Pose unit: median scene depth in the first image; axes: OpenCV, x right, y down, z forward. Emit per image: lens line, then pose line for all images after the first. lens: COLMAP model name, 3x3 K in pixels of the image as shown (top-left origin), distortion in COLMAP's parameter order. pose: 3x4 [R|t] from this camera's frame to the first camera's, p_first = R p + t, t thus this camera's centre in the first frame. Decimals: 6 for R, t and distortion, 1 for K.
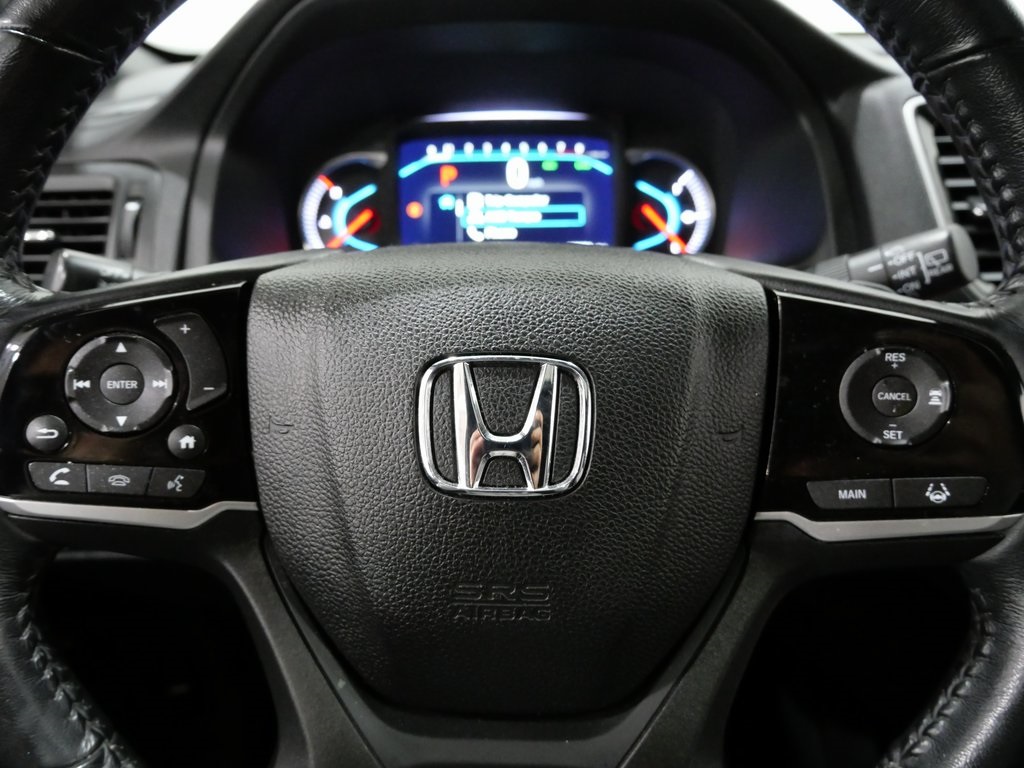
lens RADIAL K [[716.1, 0, 497.7], [0, 716.1, 379.5], [0, 0, 1]] dist [-0.045862, 0.017083]
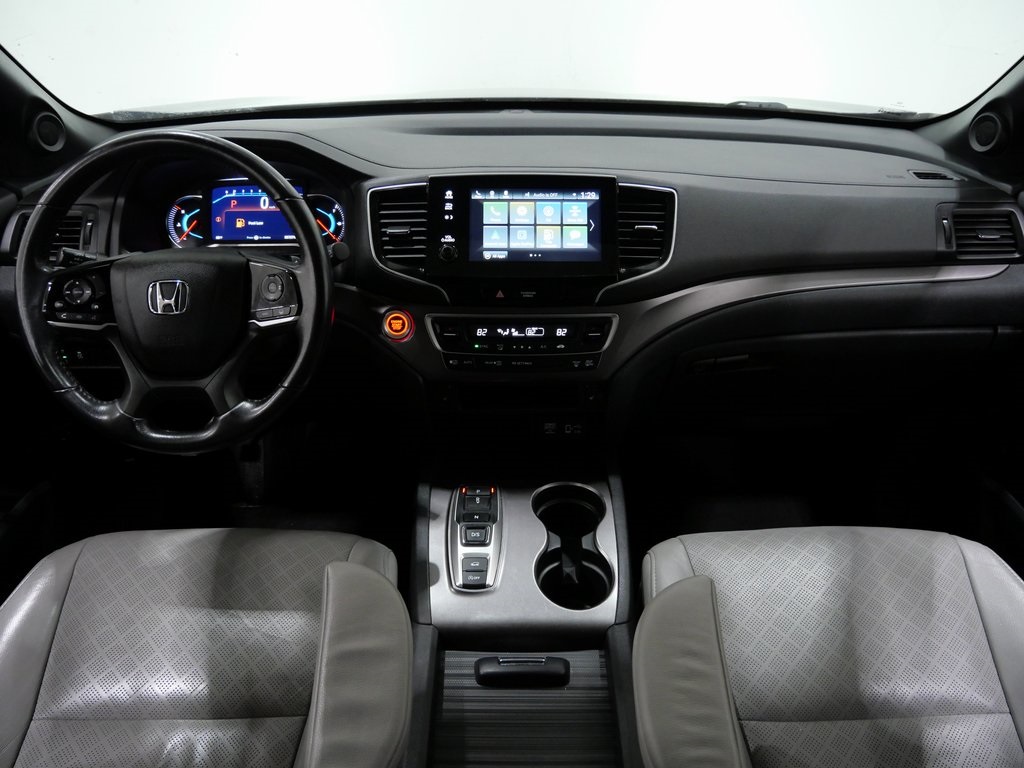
lens RADIAL K [[716.1, 0, 528.3], [0, 716.1, 387.0], [0, 0, 1]] dist [-0.045862, 0.017083]
pose [[0.999762, 0.014055, 0.016715, 0.846343], [-0.015839, 0.993598, 0.111854, 0.023731], [-0.015036, -0.112092, 0.993584, -1.323118]]
